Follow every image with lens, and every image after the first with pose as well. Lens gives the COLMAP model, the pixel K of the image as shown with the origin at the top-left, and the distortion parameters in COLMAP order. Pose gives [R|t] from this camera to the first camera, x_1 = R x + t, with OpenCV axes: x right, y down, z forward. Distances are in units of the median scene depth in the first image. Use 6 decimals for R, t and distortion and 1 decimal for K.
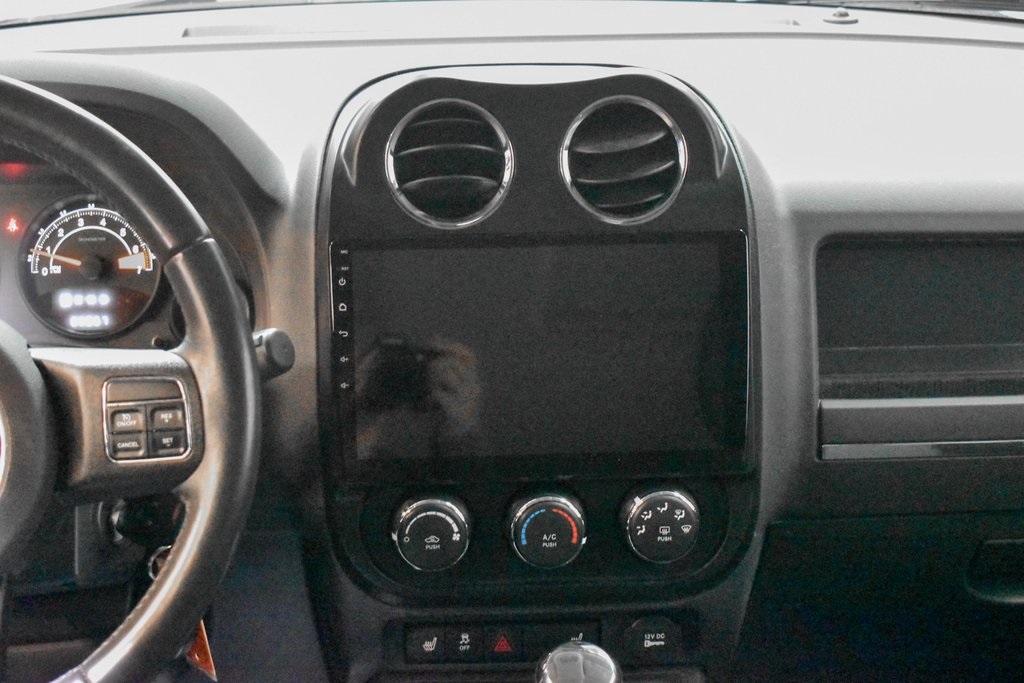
lens RADIAL K [[1969.5, 0, 512.0], [0, 1969.5, 341.5], [0, 0, 1]] dist [-0.023648, -0.040786]
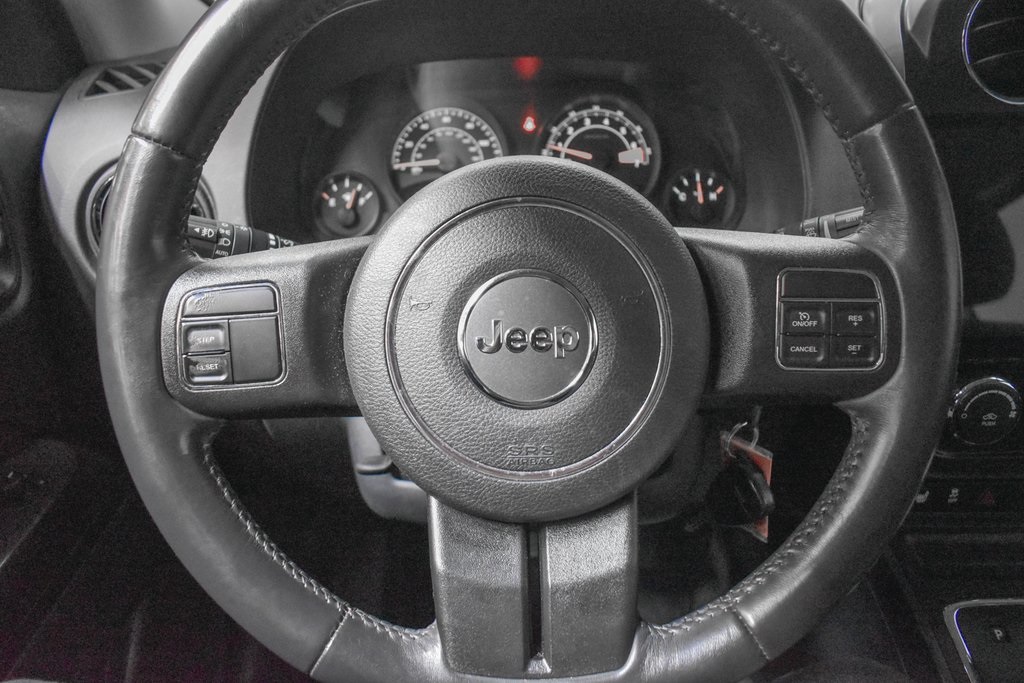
lens RADIAL K [[780.5, 0, 512.0], [0, 780.5, 341.5], [0, 0, 1]] dist [0.001752, -0.001194]
pose [[0.997589, 0.017079, -0.067266, -0.230458], [-0.009422, 0.993602, 0.112542, 0.017190], [0.068758, -0.111637, 0.991368, 0.524077]]
